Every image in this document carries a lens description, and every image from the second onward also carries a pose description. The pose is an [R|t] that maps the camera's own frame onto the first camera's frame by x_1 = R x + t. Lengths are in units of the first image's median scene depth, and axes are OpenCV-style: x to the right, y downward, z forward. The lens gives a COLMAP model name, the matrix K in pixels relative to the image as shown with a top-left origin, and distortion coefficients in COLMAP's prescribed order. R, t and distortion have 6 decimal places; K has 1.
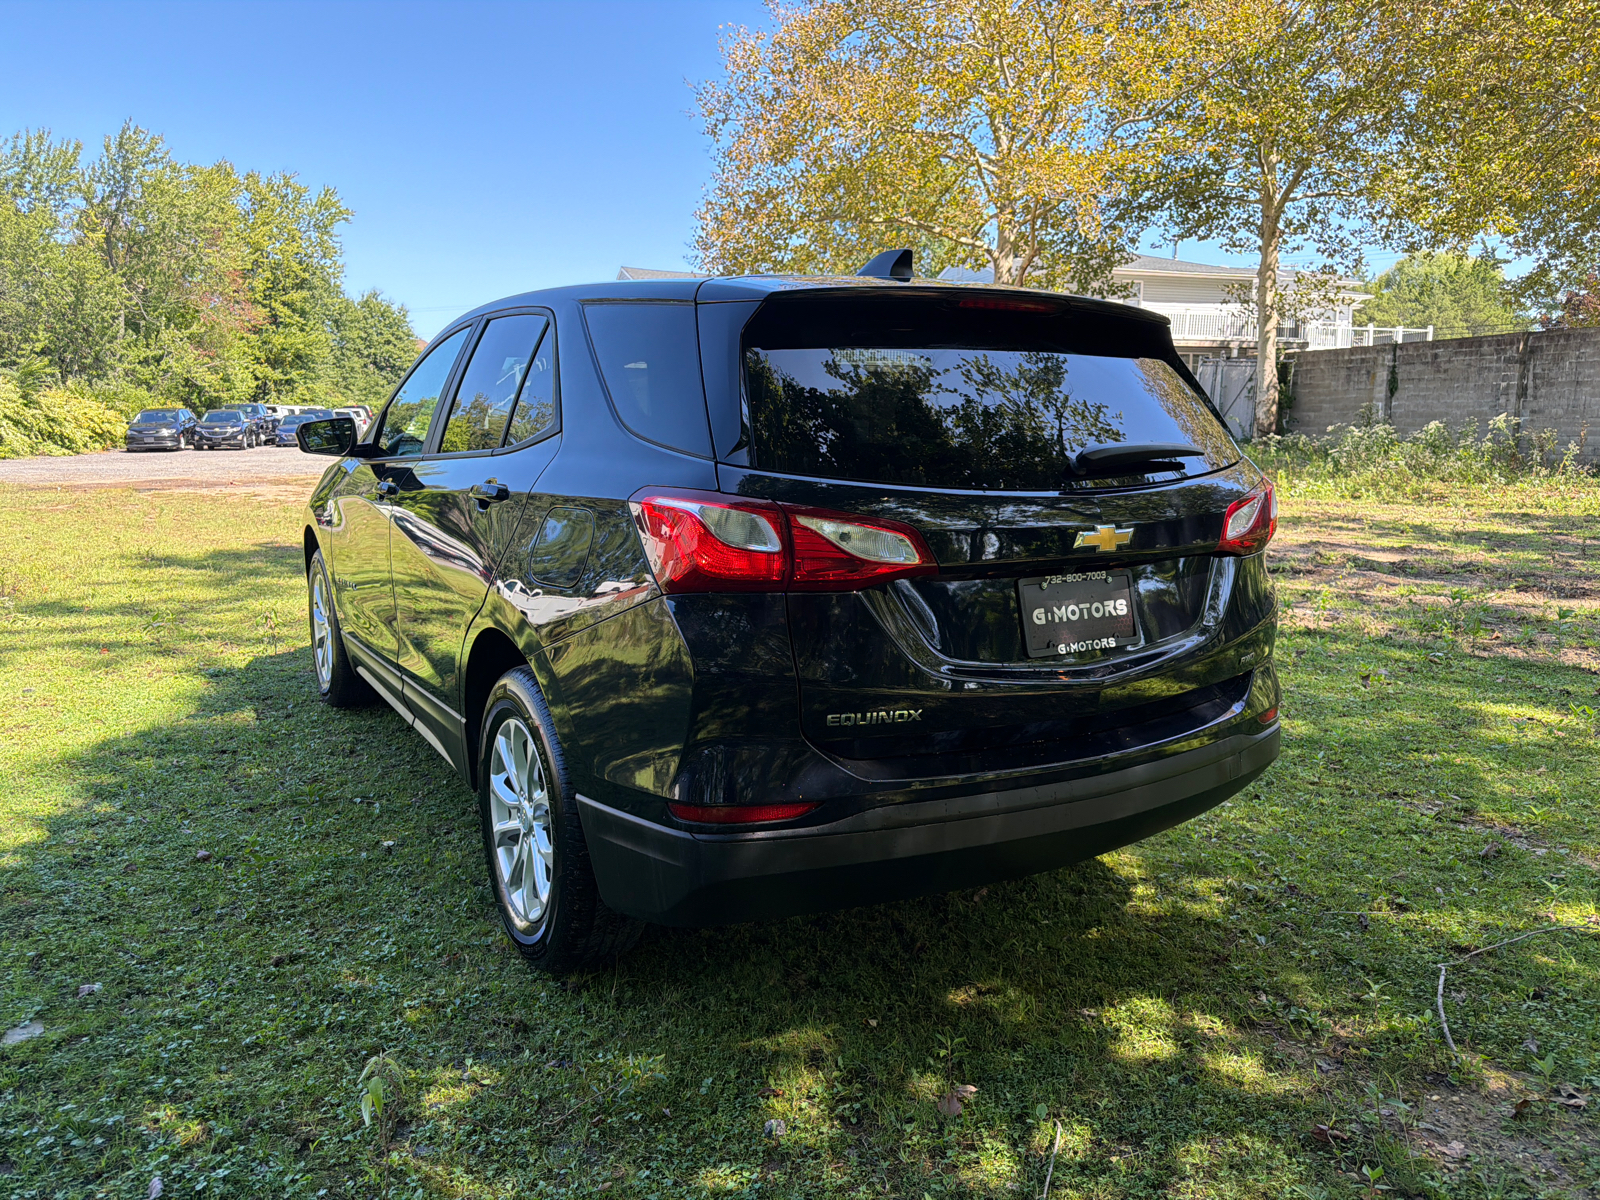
lens RADIAL K [[1130.9, 0, 800.0], [0, 1130.9, 600.0], [0, 0, 1]] dist [0.002823, -0.005066]
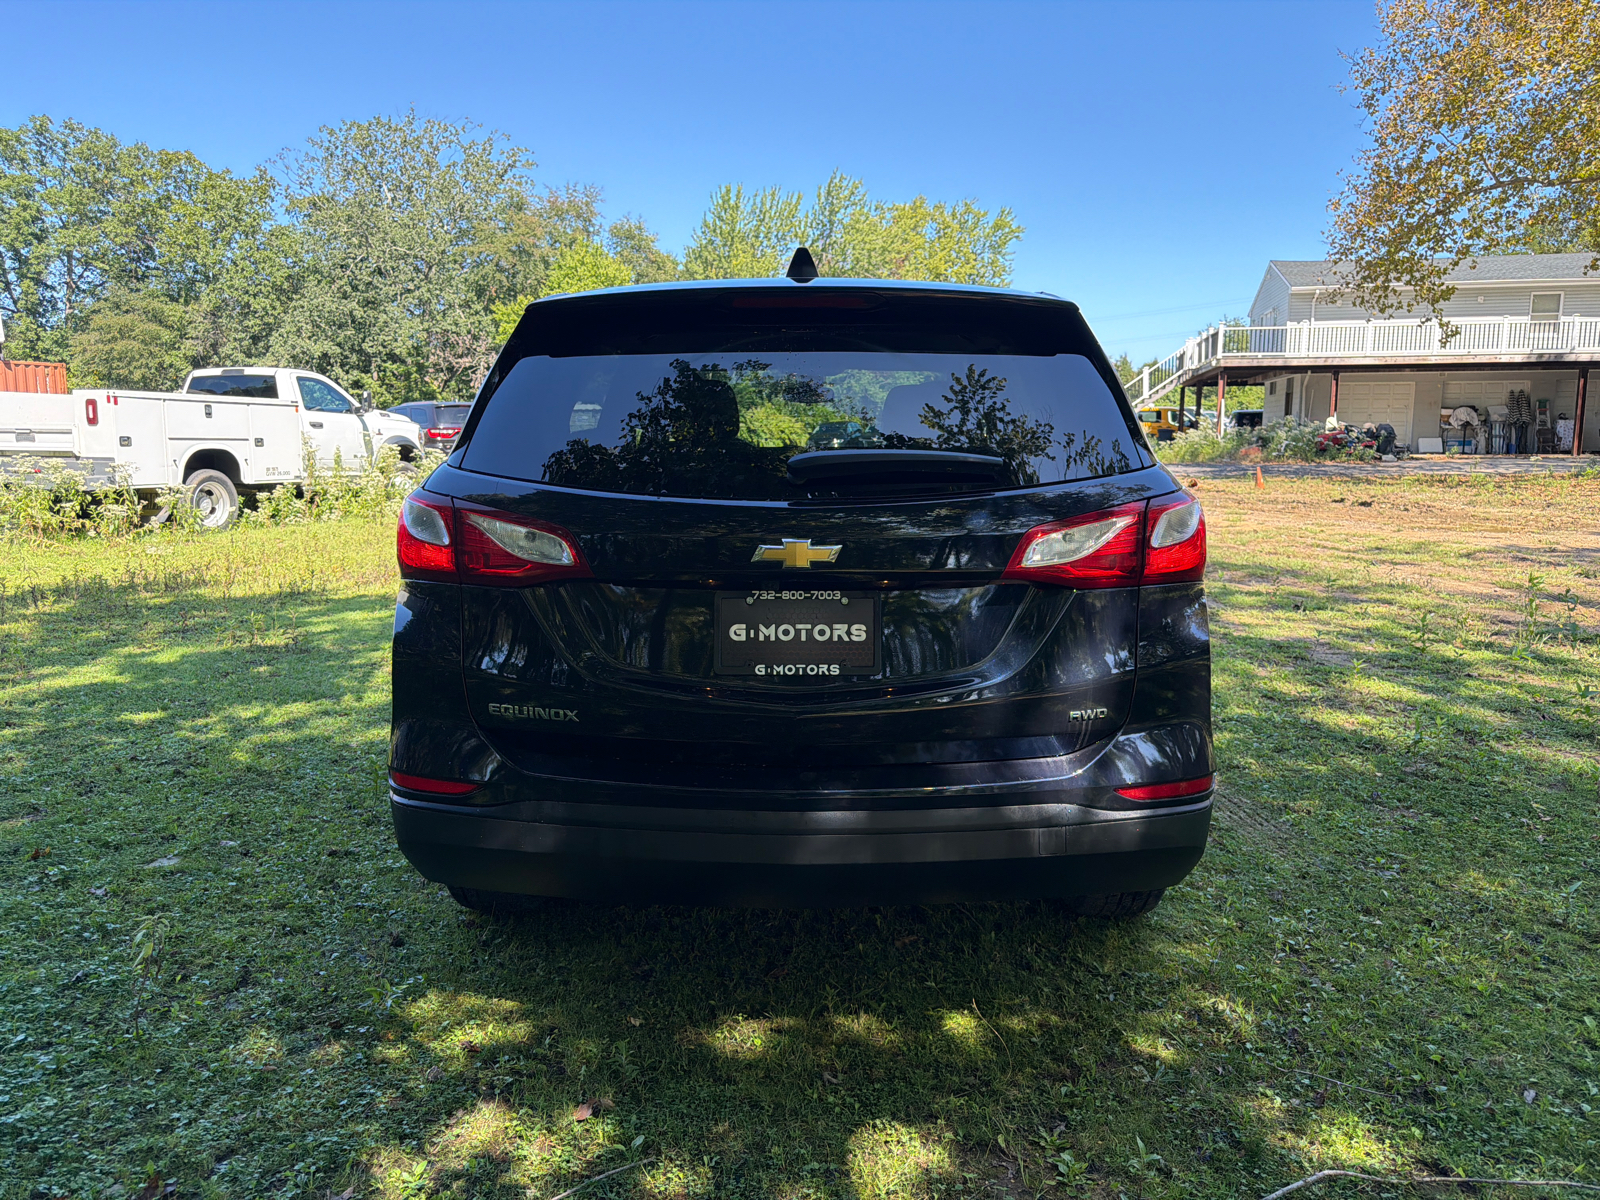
lens RADIAL K [[1126.6, 0, 800.0], [0, 1126.6, 600.0], [0, 0, 1]] dist [0.037193, -0.050793]
pose [[0.847064, 0.076221, -0.525997, 0.043040], [-0.079683, 0.996690, 0.016108, -0.001832], [0.525483, 0.028269, 0.850334, 0.012710]]
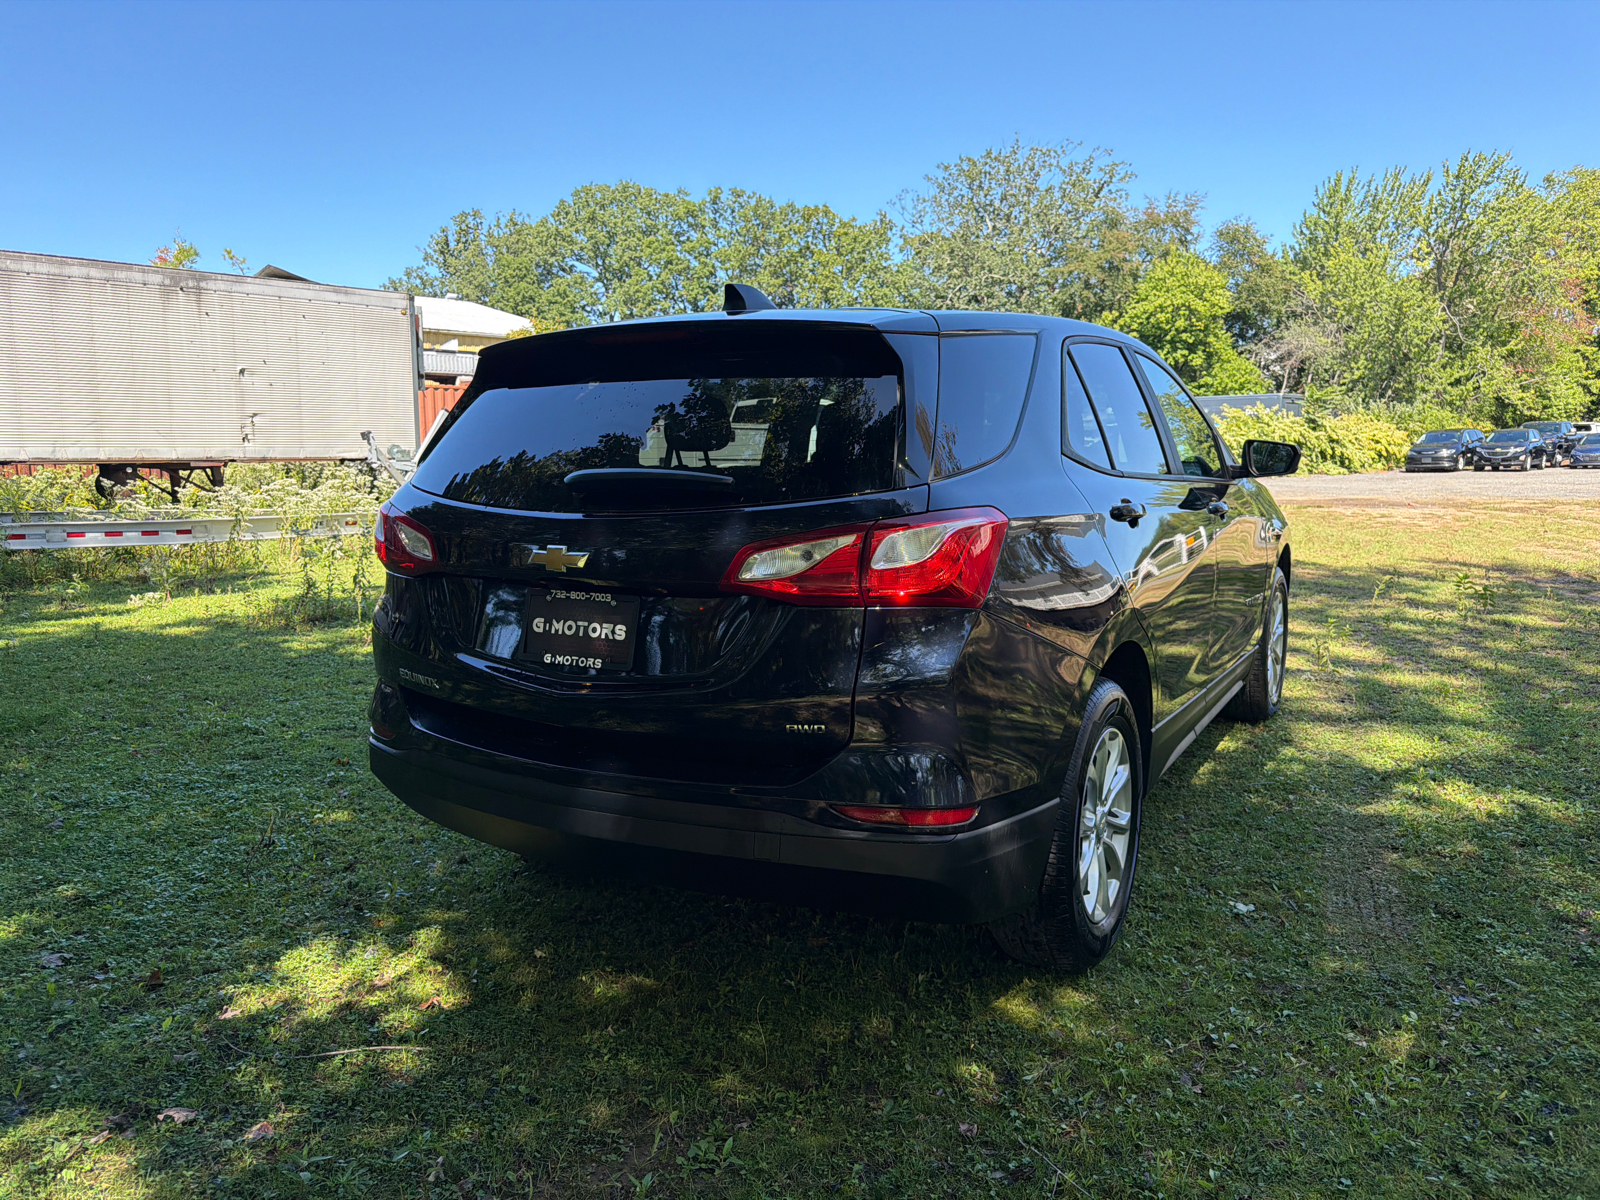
lens RADIAL K [[1128.0, 0, 813.4], [0, 1128.0, 597.1], [0, 0, 1]] dist [0.053751, -0.069991]
pose [[0.494391, 0.106016, -0.862751, 0.074176], [-0.124065, 0.990979, 0.050679, -0.005832], [0.860340, 0.081982, 0.503084, 0.038535]]
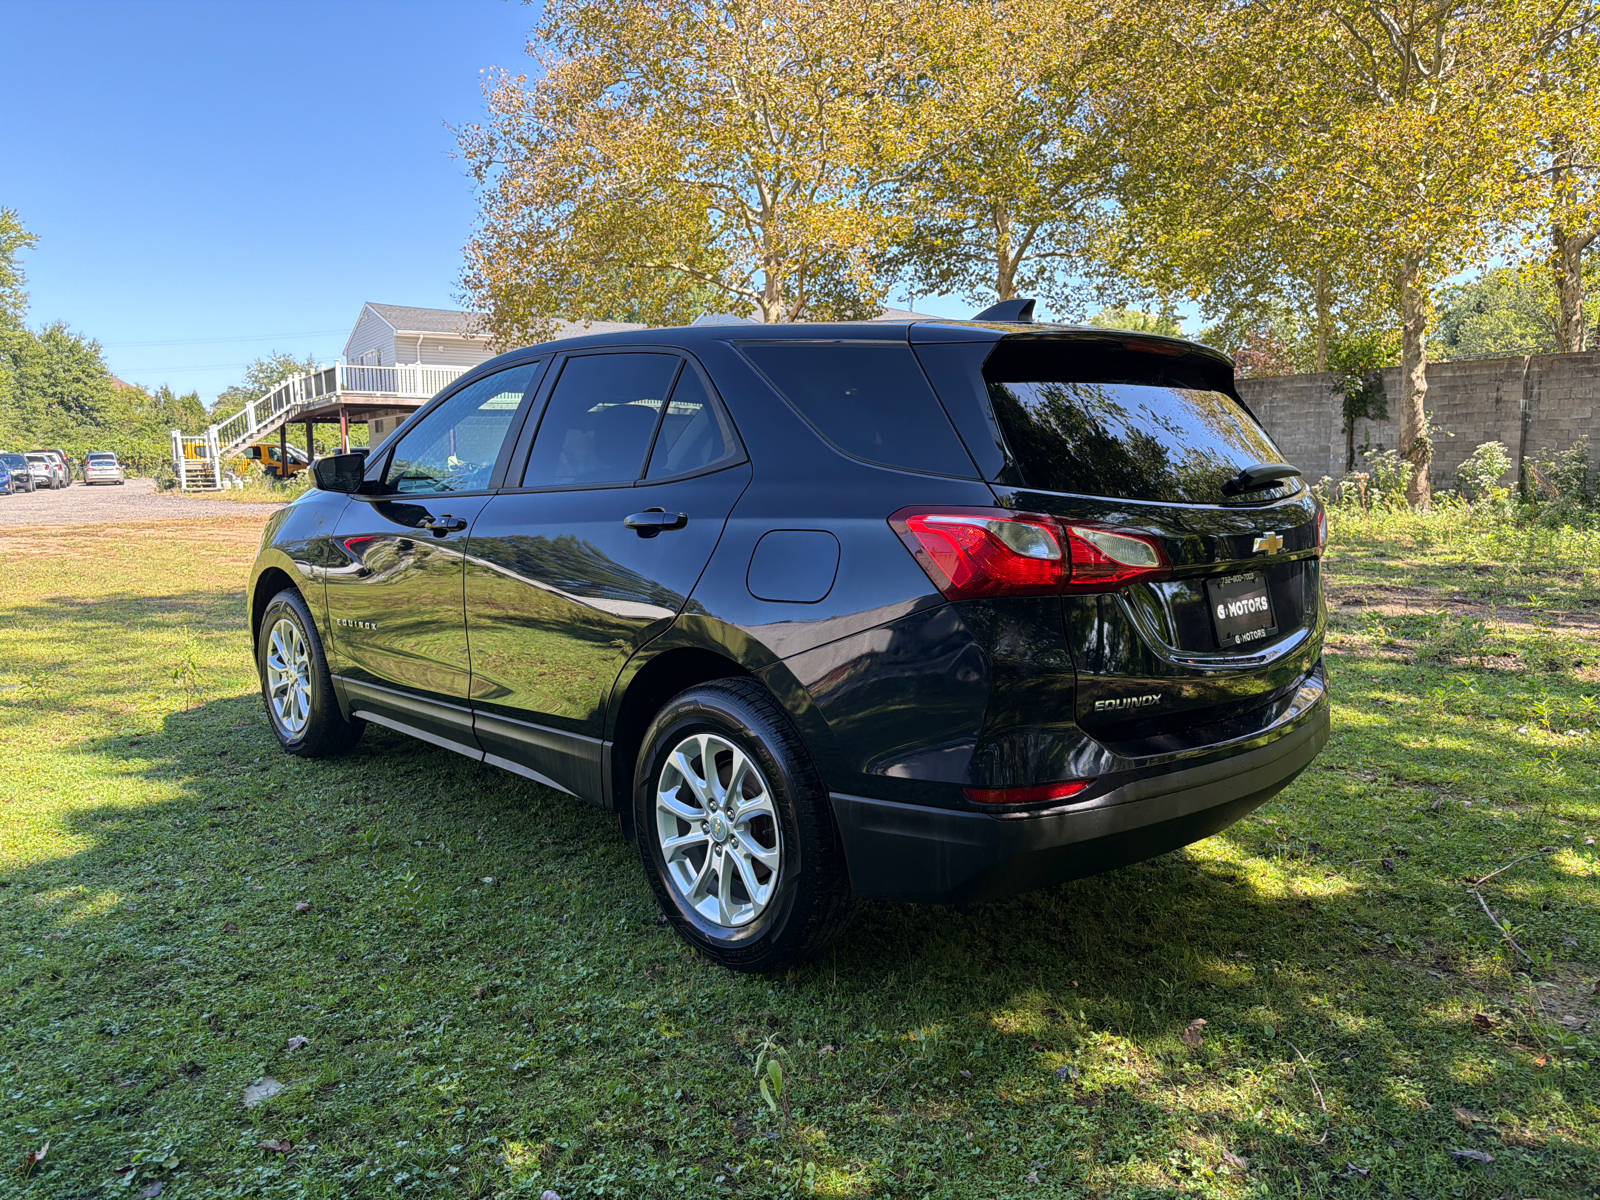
lens RADIAL K [[1126.6, 0, 800.0], [0, 1126.6, 600.0], [0, 0, 1]] dist [0.037193, -0.050793]
pose [[0.975015, -0.032775, 0.219708, -0.026958], [0.040884, 0.998636, -0.032462, 0.001292], [-0.218345, 0.040633, 0.975025, -0.002751]]
